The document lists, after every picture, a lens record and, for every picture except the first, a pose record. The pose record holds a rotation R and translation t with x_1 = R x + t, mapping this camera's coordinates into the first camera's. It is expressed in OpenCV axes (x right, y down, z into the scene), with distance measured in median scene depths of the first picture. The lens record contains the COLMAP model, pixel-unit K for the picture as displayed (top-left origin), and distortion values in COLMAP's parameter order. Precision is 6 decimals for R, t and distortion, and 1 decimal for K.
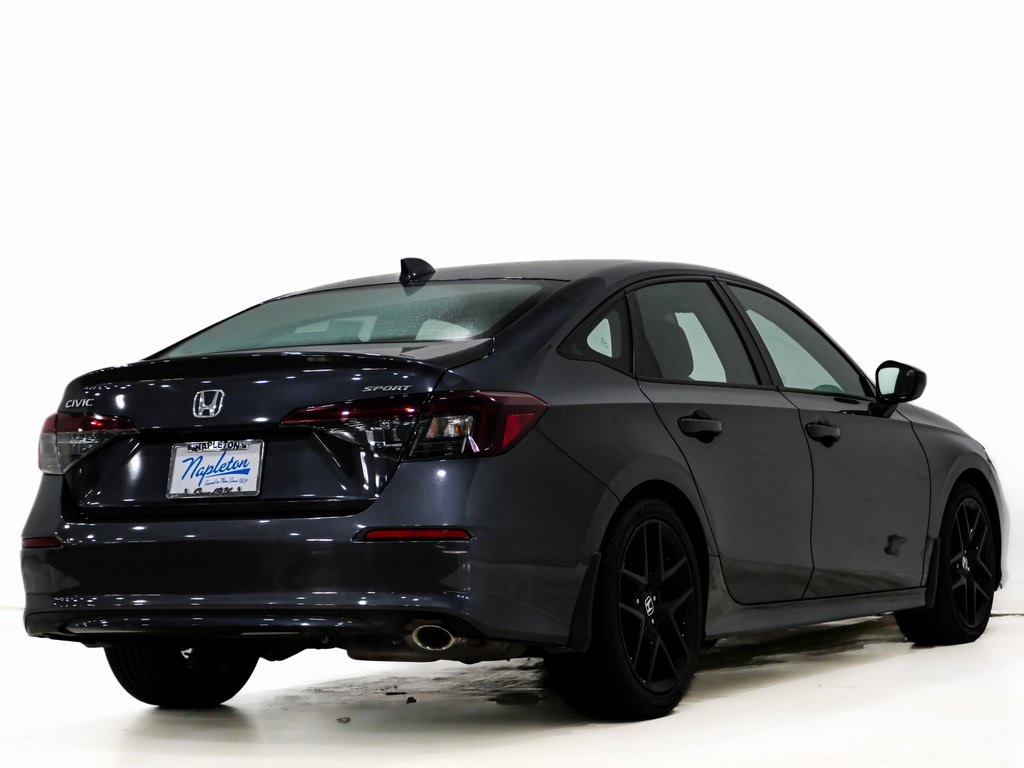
lens RADIAL K [[2425.7, 0, 513.2], [0, 2425.7, 385.6], [0, 0, 1]] dist [0.031533, 0.000000]
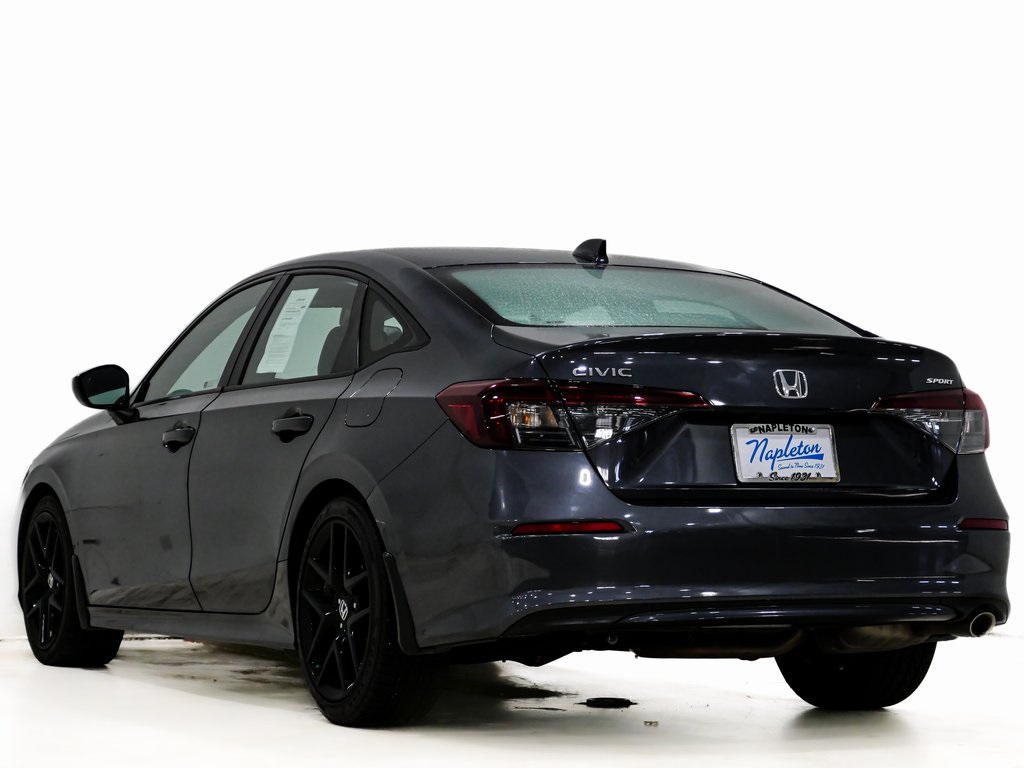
lens RADIAL K [[2735.3, 0, 515.0], [0, 2735.3, 382.7], [0, 0, 1]] dist [0.535578, 0.000000]
pose [[0.556347, 0.056729, 0.829011, -1.081222], [-0.045489, 0.998250, -0.037783, 0.052555], [-0.829704, -0.016690, 0.557954, 0.484710]]
